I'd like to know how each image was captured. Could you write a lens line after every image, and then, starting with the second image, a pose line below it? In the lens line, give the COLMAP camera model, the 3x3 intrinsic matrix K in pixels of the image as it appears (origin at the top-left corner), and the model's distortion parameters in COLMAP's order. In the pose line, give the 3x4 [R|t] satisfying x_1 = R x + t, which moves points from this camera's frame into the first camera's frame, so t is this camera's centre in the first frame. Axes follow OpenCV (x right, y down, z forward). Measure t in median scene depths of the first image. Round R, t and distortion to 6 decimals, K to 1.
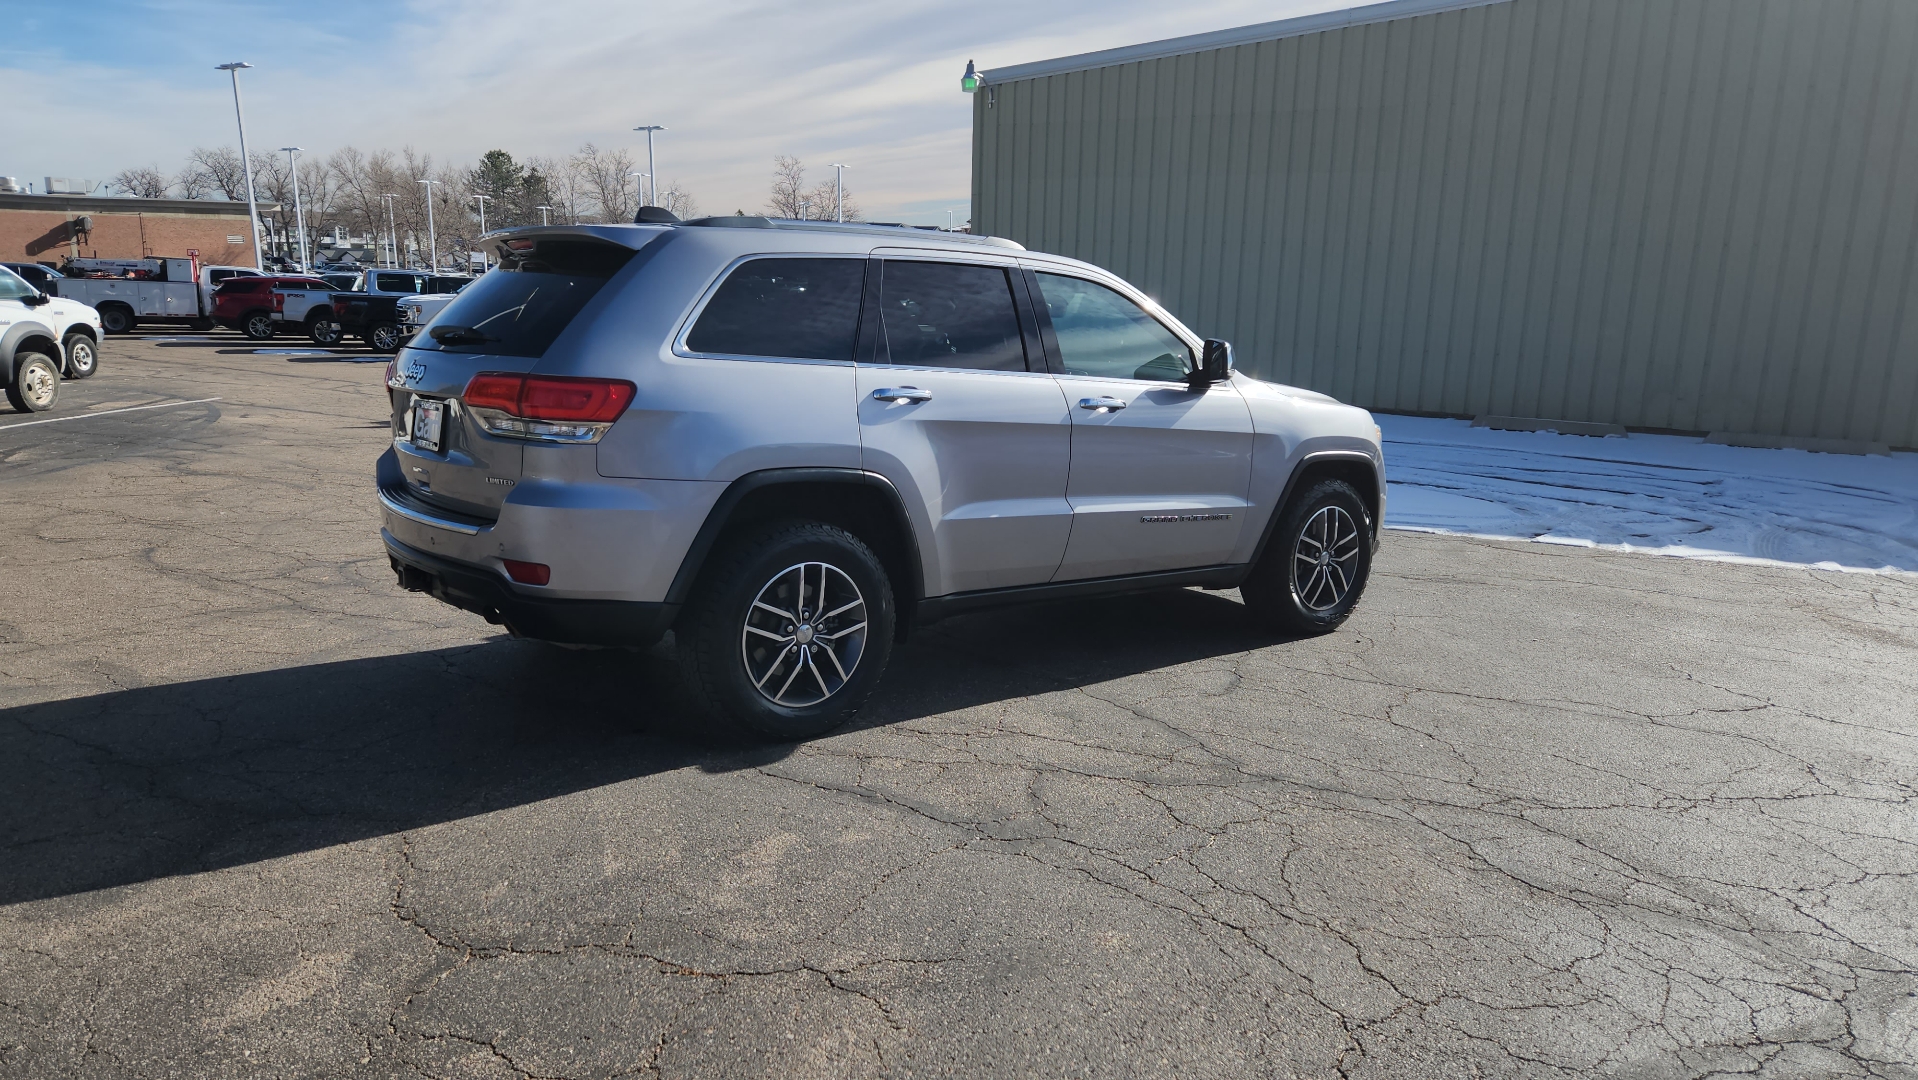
lens RADIAL K [[1279.8, 0, 938.9], [0, 1279.8, 537.3], [0, 0, 1]] dist [0.056880, -0.039250]
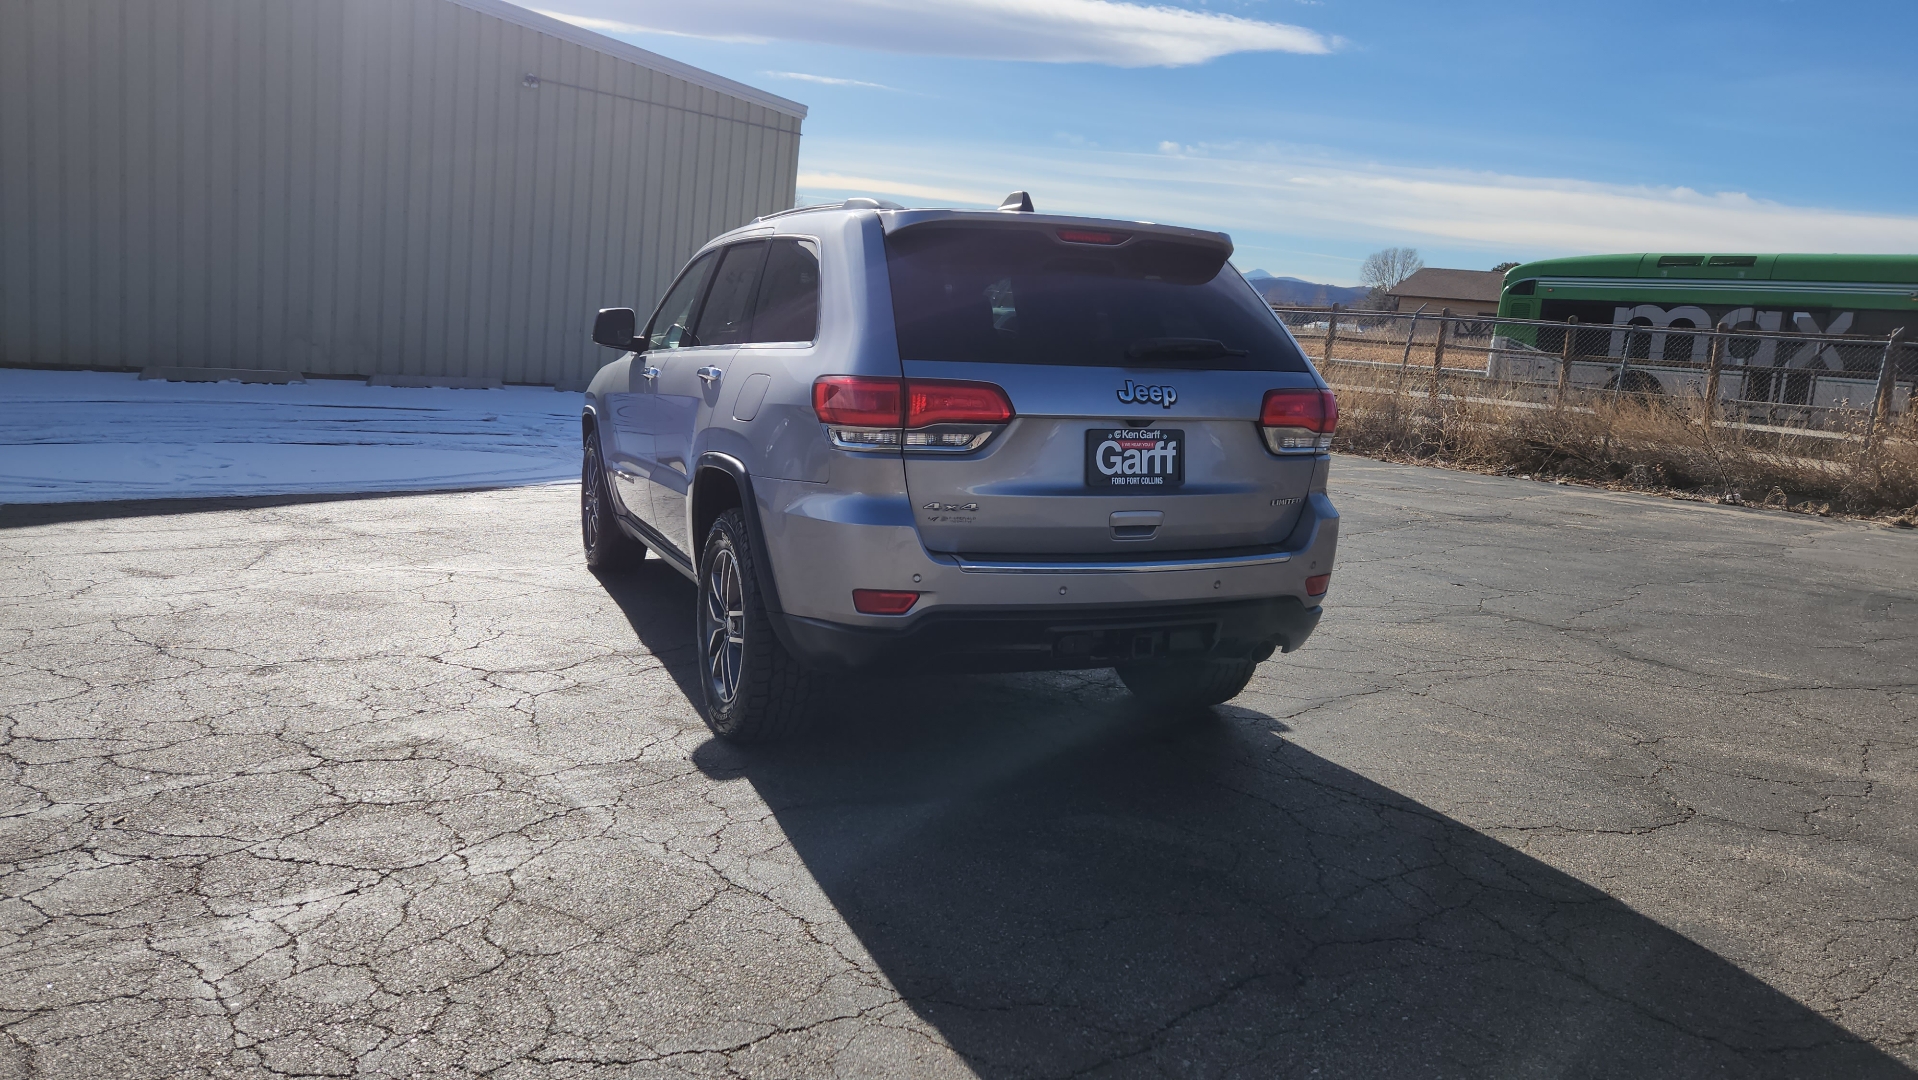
lens RADIAL K [[1272.0, 0, 929.7], [0, 1272.0, 515.4], [0, 0, 1]] dist [0.053472, -0.036402]
pose [[0.269605, -0.150139, 0.951195, -0.860148], [0.112202, 0.985941, 0.123821, -0.117941], [-0.956412, 0.073343, 0.282661, 0.636787]]
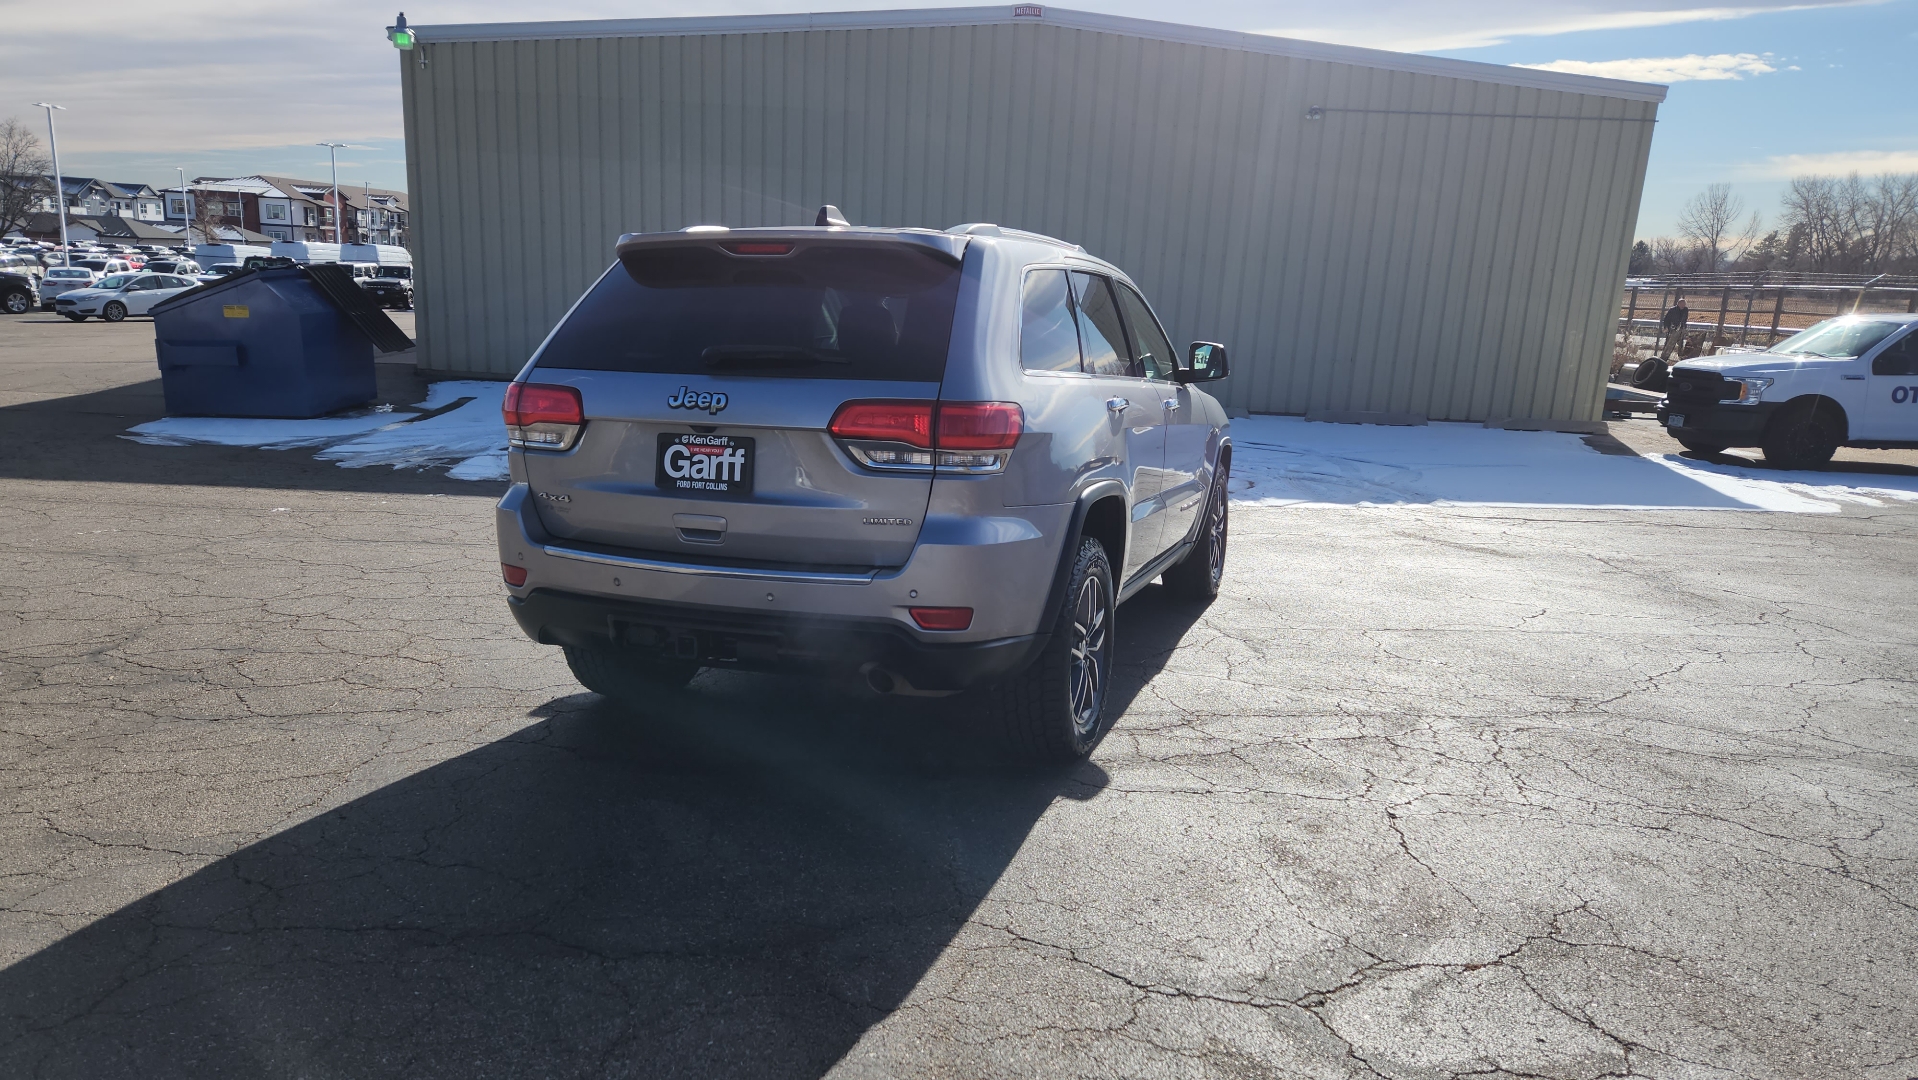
lens RADIAL K [[1274.0, 0, 939.4], [0, 1274.0, 554.3], [0, 0, 1]] dist [0.046268, -0.011540]
pose [[0.853845, -0.096693, 0.511468, -0.494476], [0.082783, 0.995314, 0.049965, -0.040040], [-0.513903, -0.000322, 0.857848, 0.145293]]
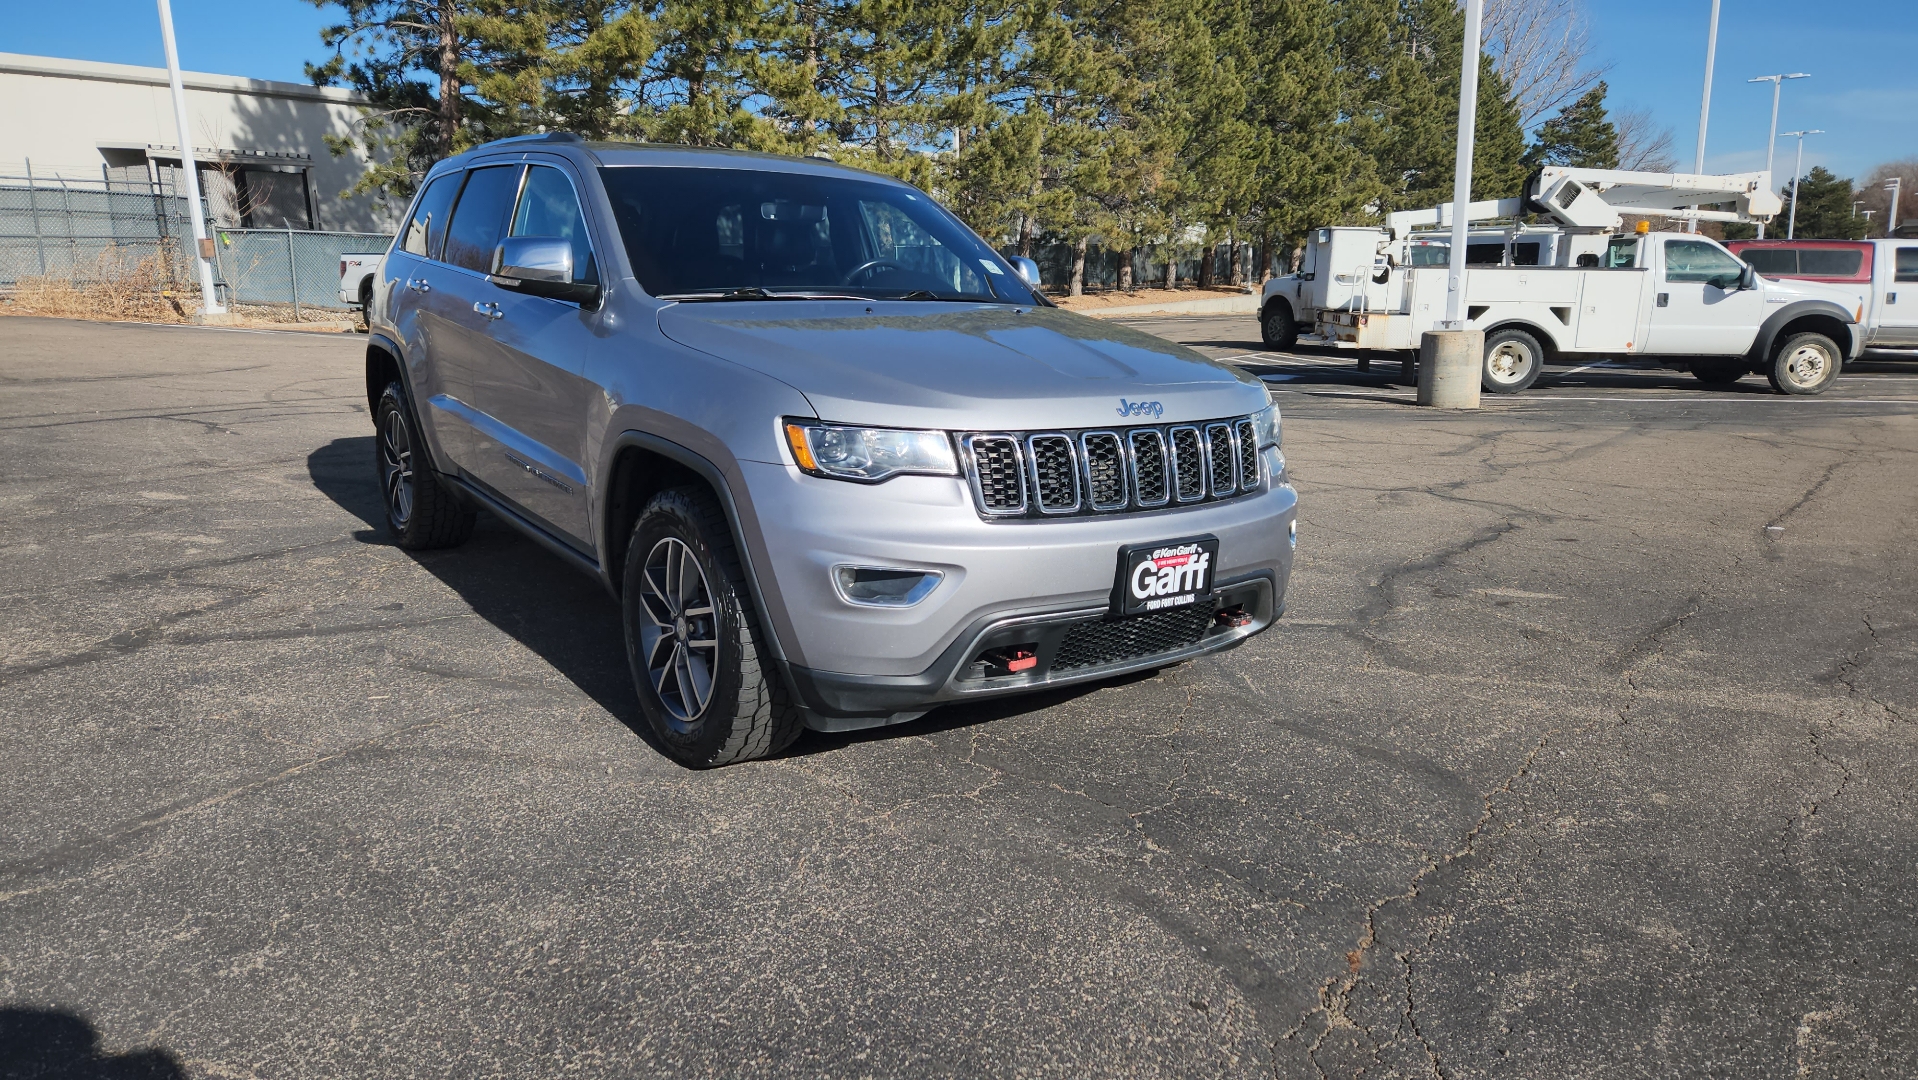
lens RADIAL K [[1283.9, 0, 931.3], [0, 1283.9, 547.2], [0, 0, 1]] dist [0.073877, -0.055394]
pose [[-0.051363, 0.191867, -0.980076, 0.838602], [-0.194161, 0.960727, 0.198254, -0.151351], [0.979624, 0.200475, -0.012093, 1.101013]]
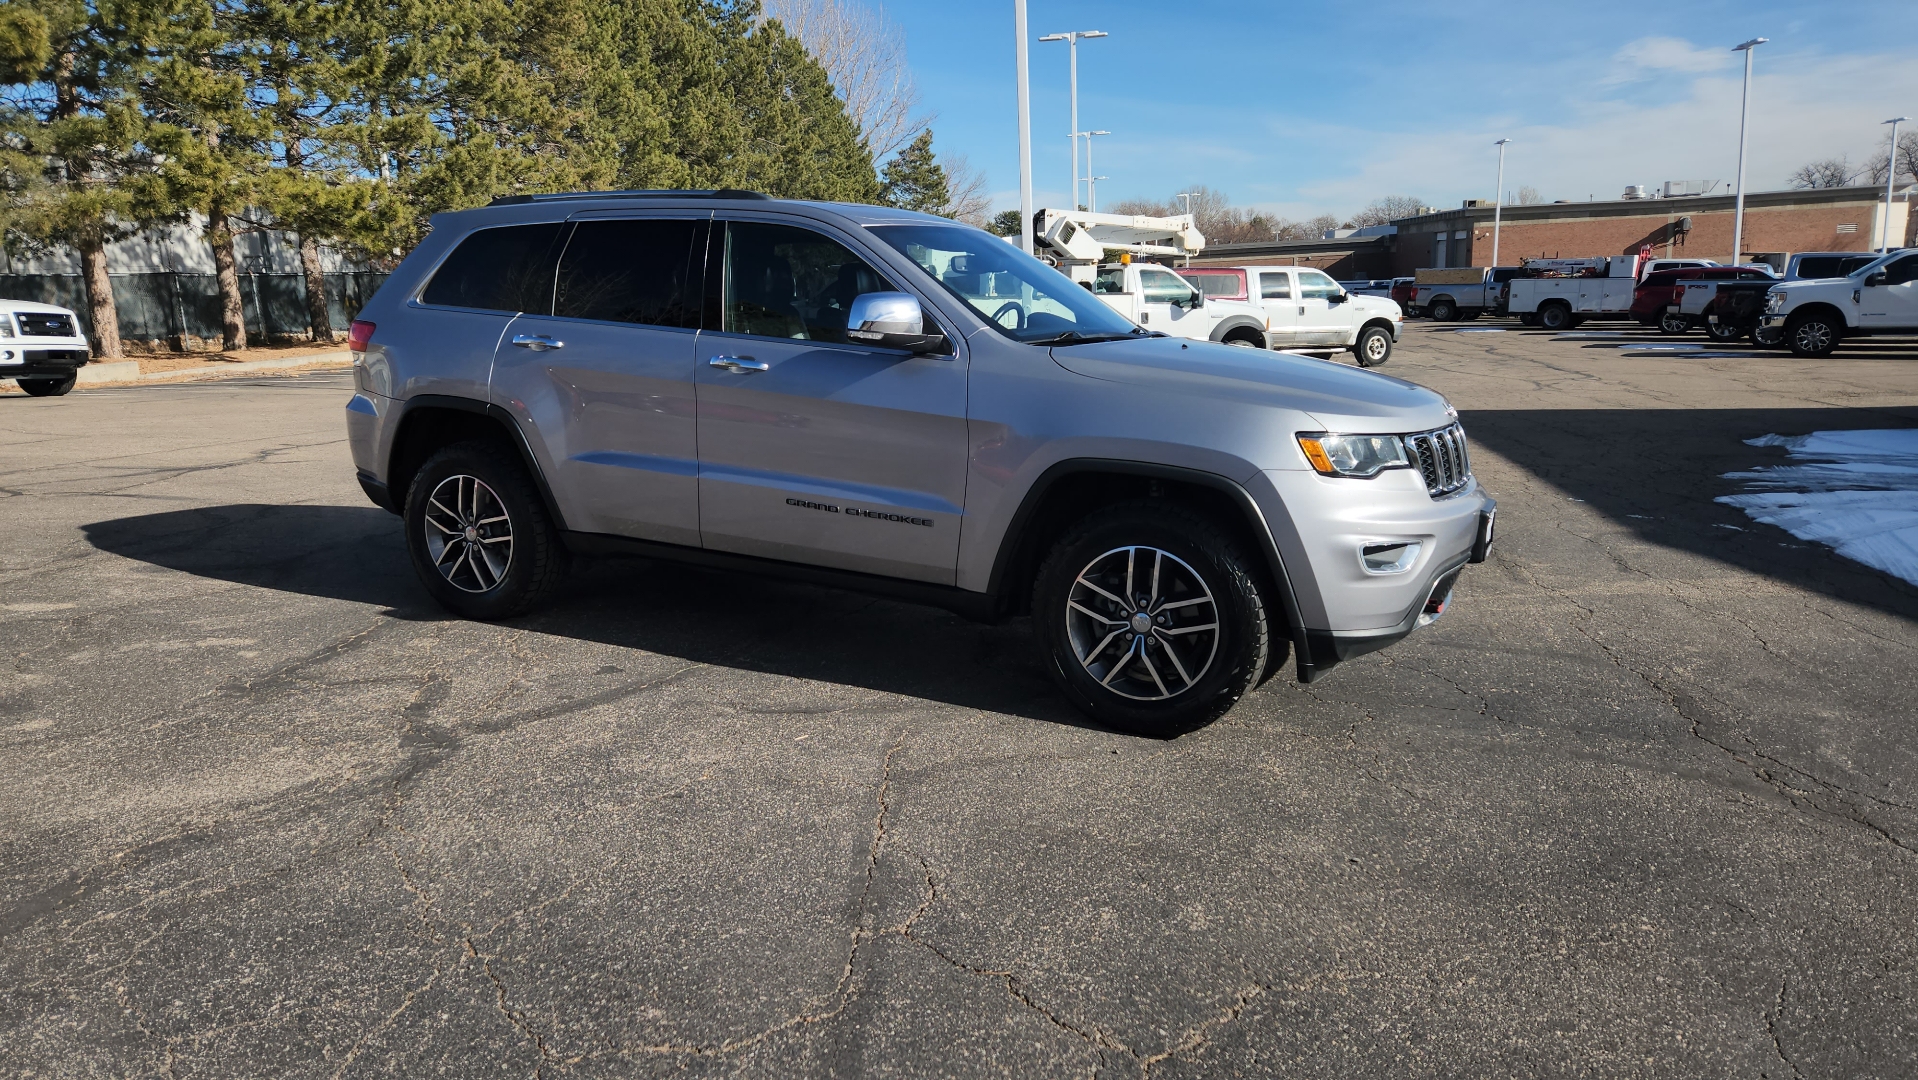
lens RADIAL K [[1283.9, 0, 913.8], [0, 1283.9, 546.1], [0, 0, 1]] dist [0.073877, -0.055394]
pose [[0.402797, 0.153022, -0.902407, 0.841975], [-0.149140, 0.983722, 0.100240, -0.071643], [0.903057, 0.094209, 0.419062, 0.607327]]
